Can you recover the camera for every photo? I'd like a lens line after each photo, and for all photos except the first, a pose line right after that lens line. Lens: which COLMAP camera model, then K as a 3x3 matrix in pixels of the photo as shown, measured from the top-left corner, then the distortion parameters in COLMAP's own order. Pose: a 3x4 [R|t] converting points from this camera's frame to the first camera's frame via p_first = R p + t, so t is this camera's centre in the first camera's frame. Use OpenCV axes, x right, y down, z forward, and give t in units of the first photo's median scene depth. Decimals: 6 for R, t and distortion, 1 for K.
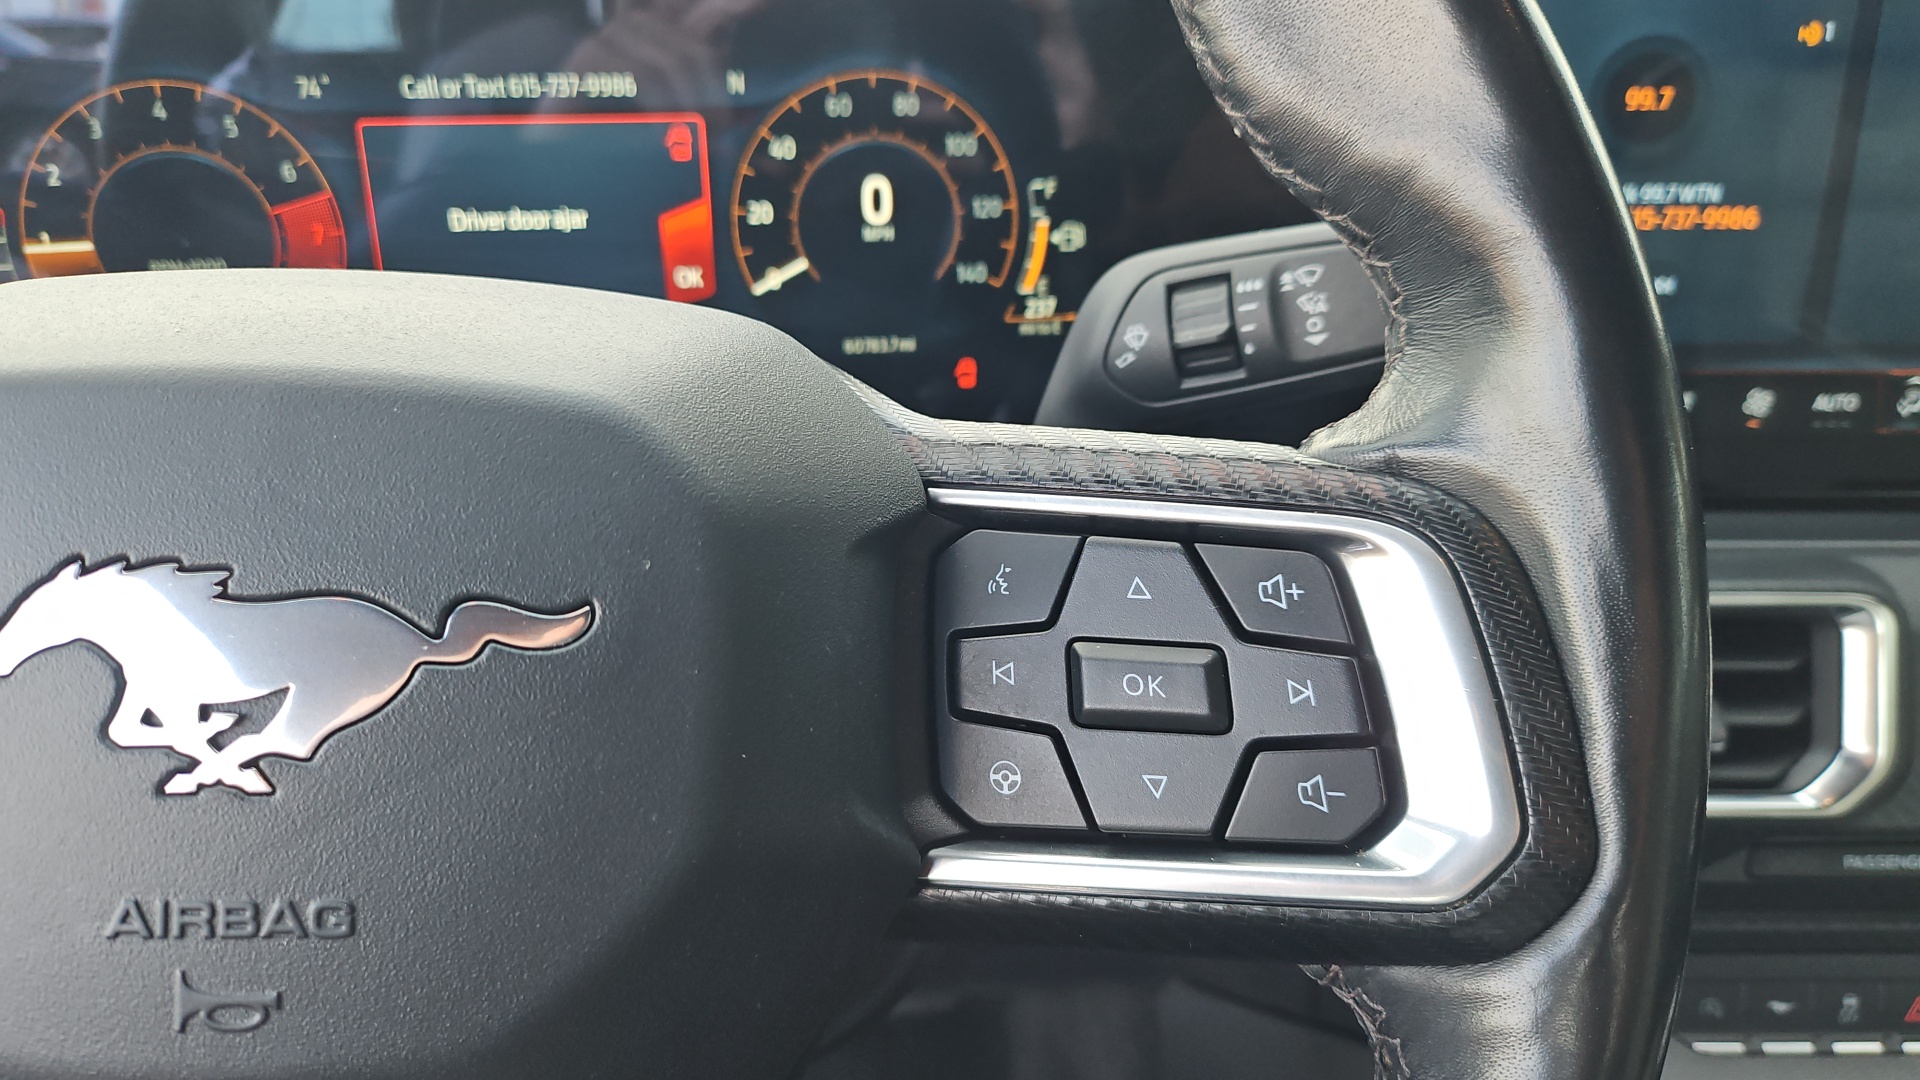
lens RADIAL K [[1416.6, 0, 968.4], [0, 1416.6, 534.3], [0, 0, 1]] dist [-0.001345, -0.005934]
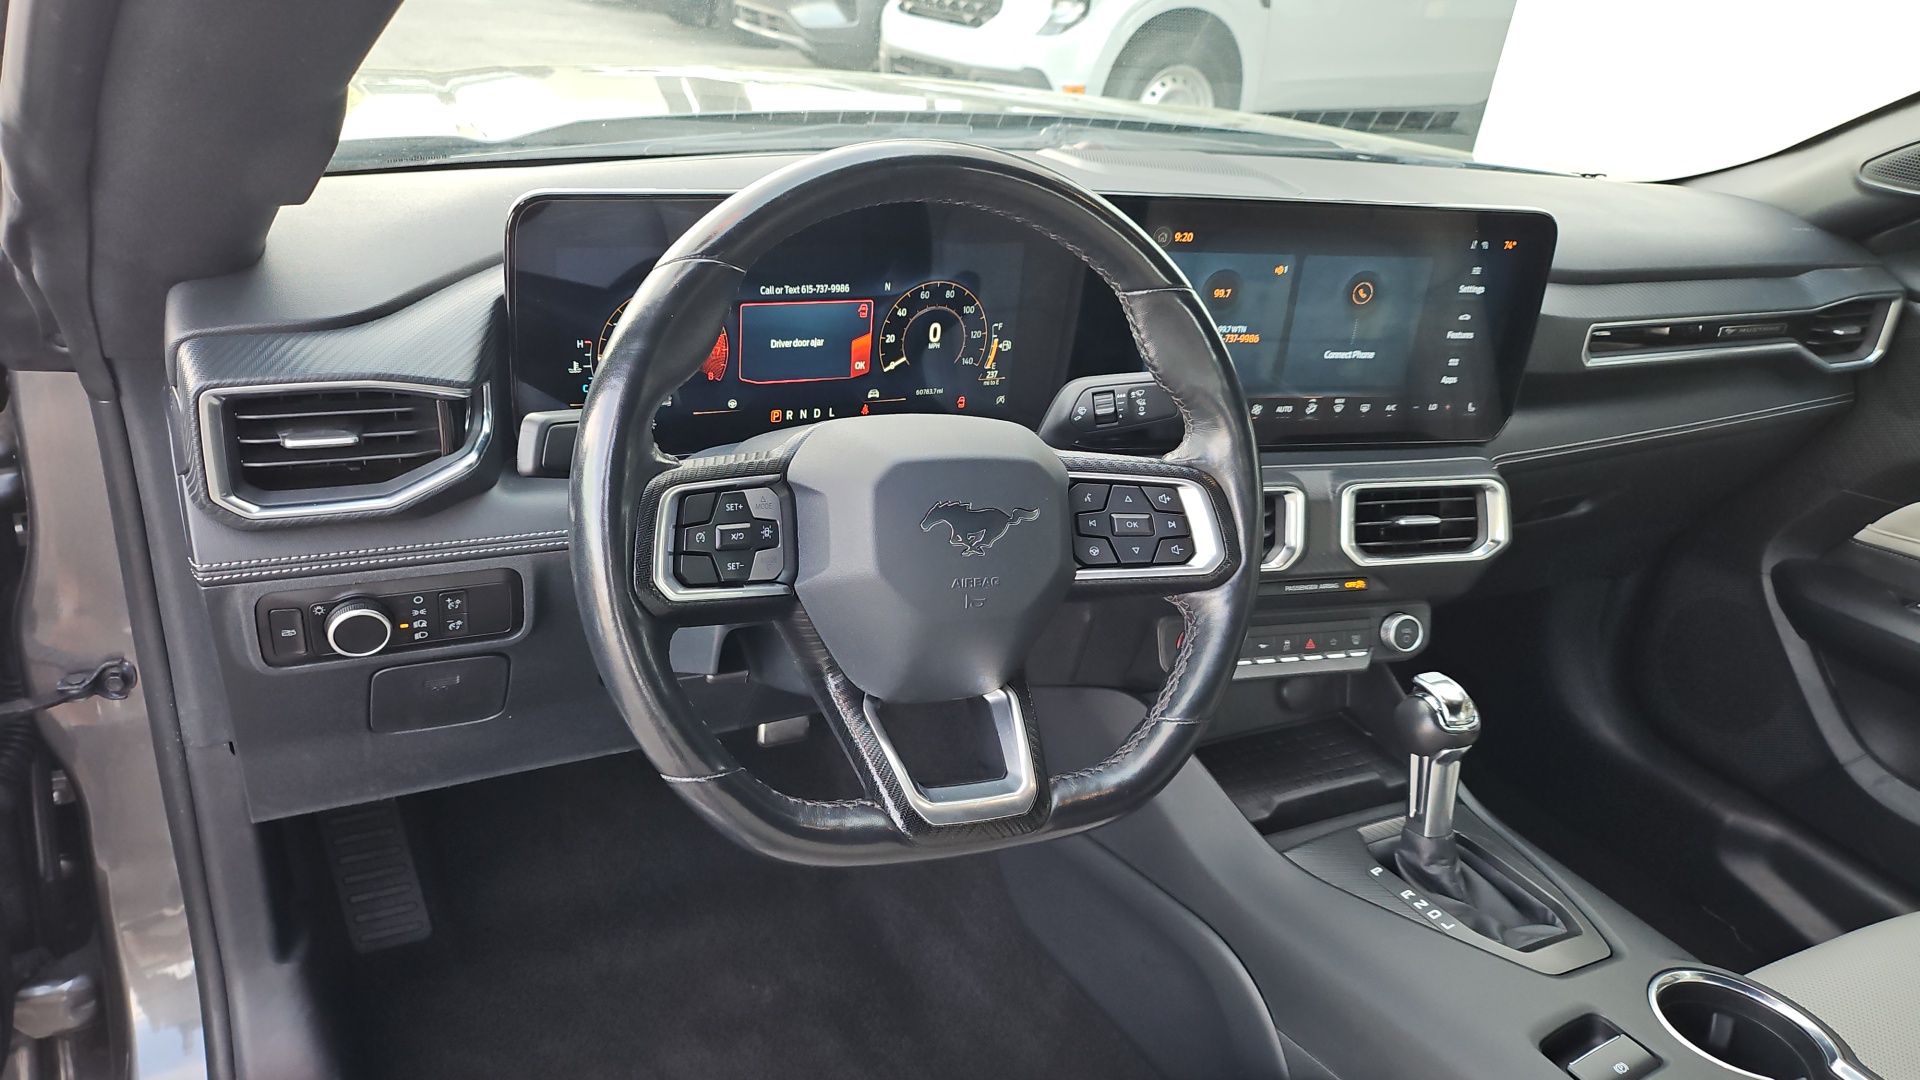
lens RADIAL K [[1372.5, 0, 964.7], [0, 1372.5, 535.6], [0, 0, 1]] dist [0.057320, -0.065737]
pose [[0.943248, -0.039675, 0.329711, -0.812034], [0.009591, 0.995678, 0.092375, -0.111634], [-0.331951, -0.083970, 0.939552, -1.242596]]
